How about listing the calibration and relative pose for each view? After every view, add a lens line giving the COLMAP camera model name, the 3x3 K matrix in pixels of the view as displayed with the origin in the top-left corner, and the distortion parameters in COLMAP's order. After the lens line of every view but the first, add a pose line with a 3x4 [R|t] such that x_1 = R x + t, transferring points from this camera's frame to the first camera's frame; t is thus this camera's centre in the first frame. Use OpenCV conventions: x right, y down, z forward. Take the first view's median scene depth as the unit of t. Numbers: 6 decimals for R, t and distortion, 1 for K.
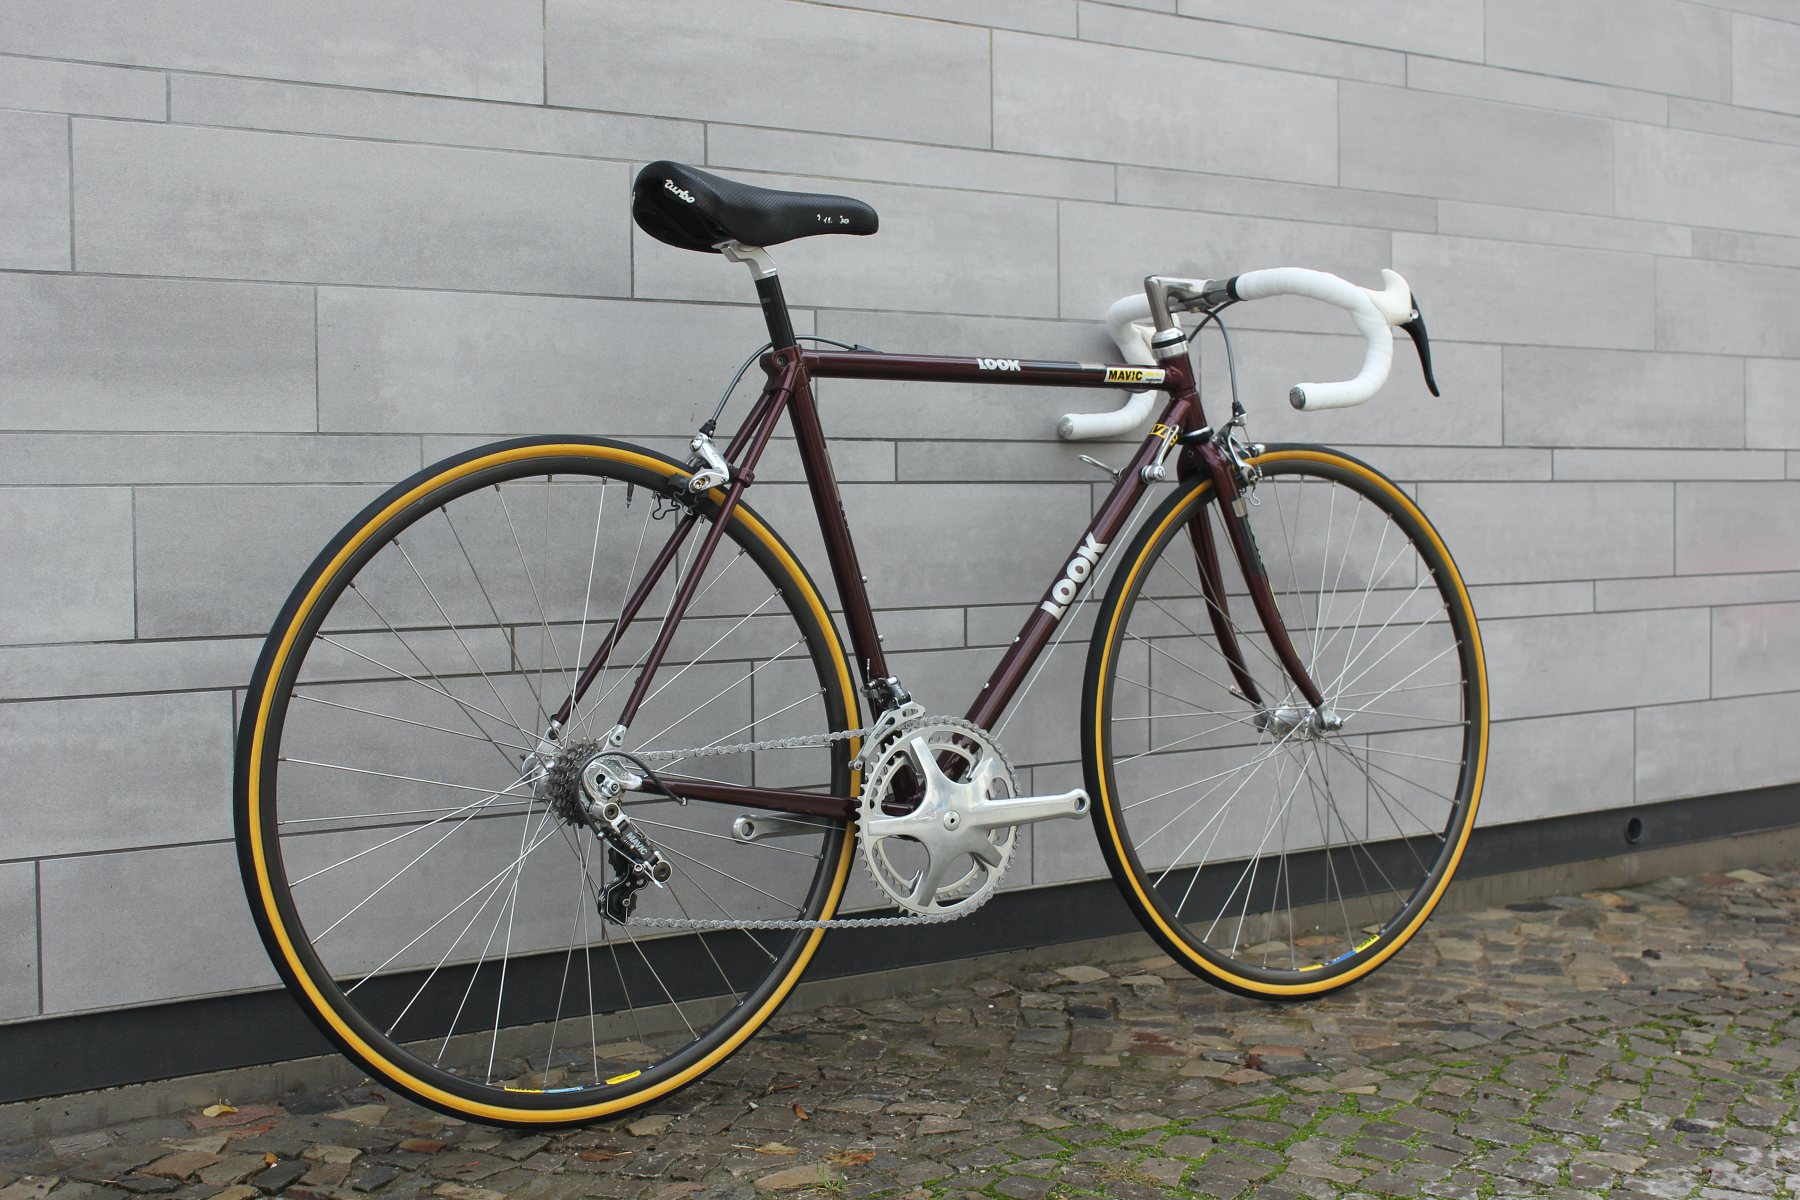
lens RADIAL K [[2391.0, 0, 900.0], [0, 2391.0, 600.0], [0, 0, 1]] dist [-0.051374, 0.001810]
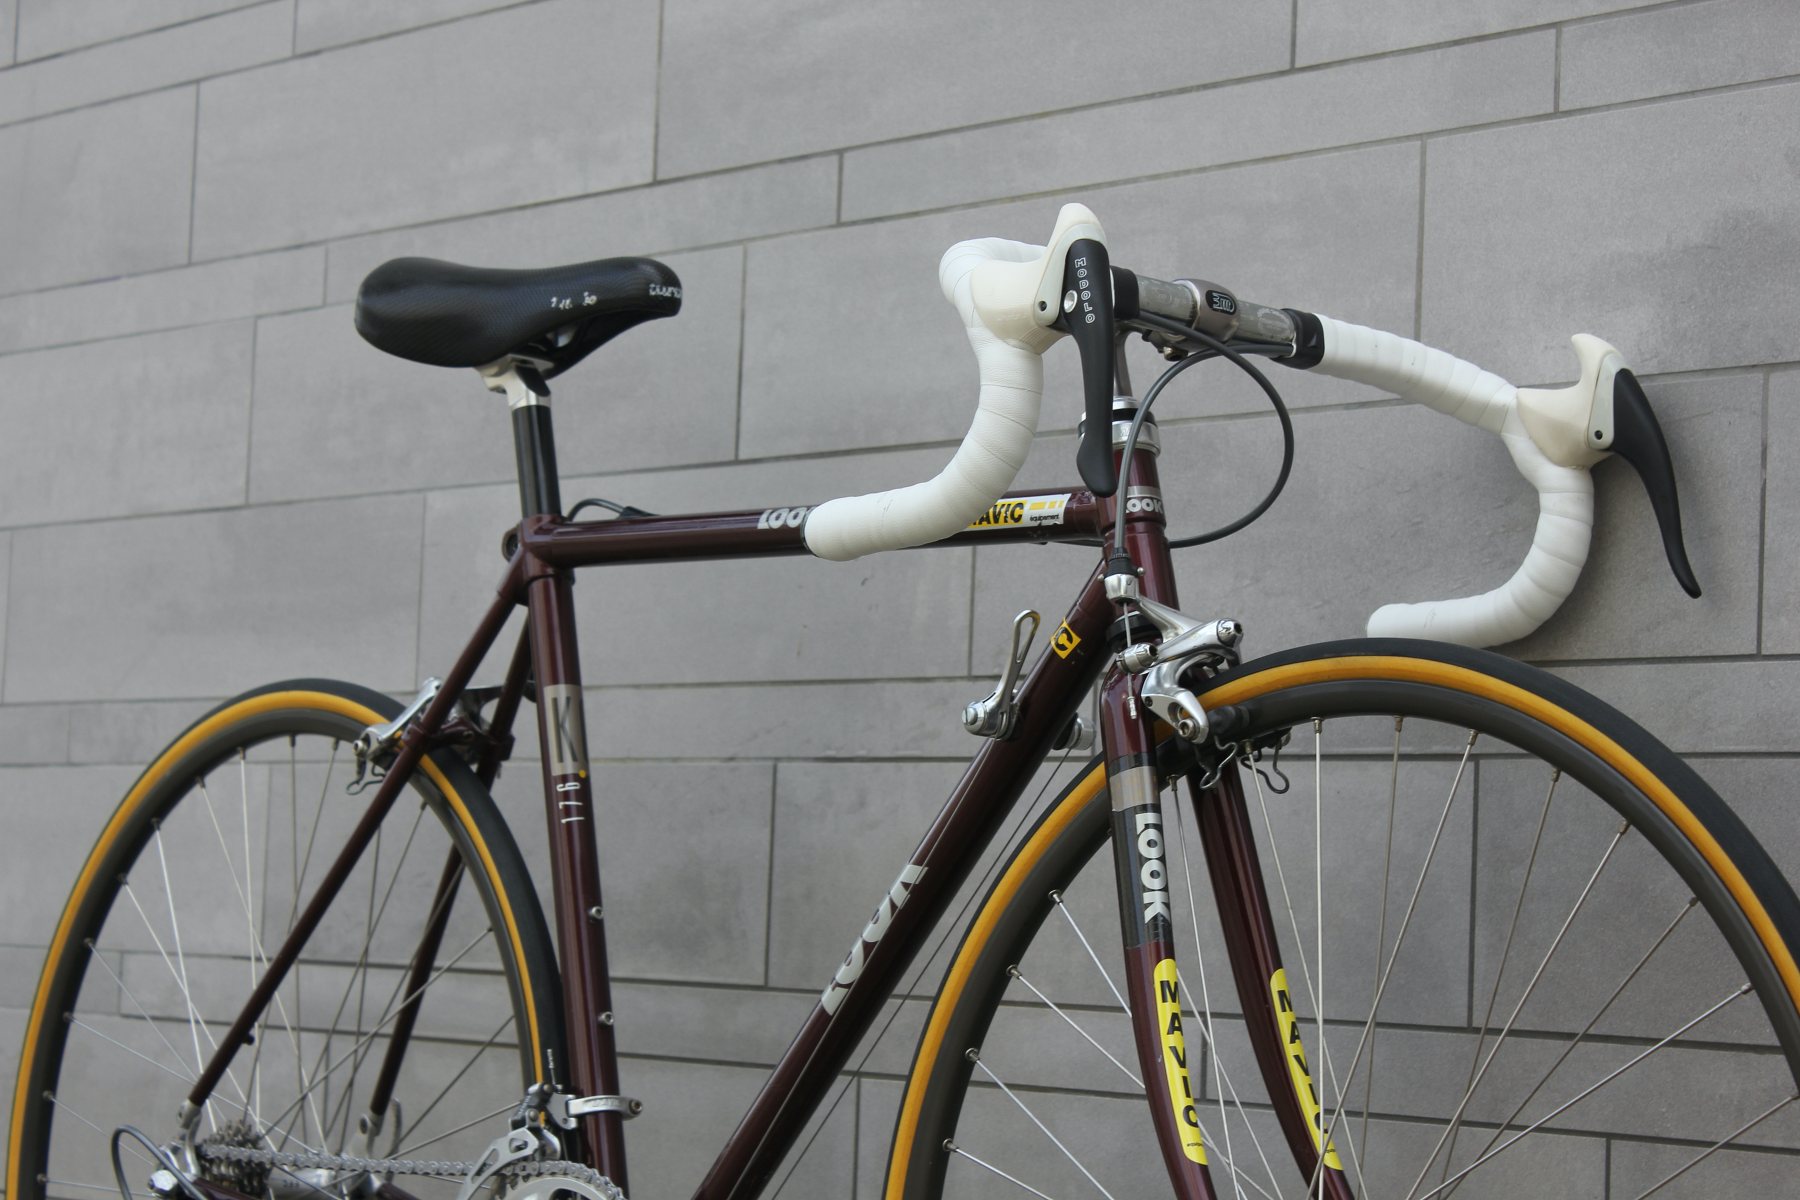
lens RADIAL K [[3999.8, 0, 900.0], [0, 3999.8, 600.0], [0, 0, 1]] dist [0.017417, 0.795149]
pose [[0.109398, -0.063712, -0.991954, 0.965180], [-0.077780, 0.994335, -0.072443, -0.020181], [0.990950, 0.085079, 0.103823, 0.990214]]
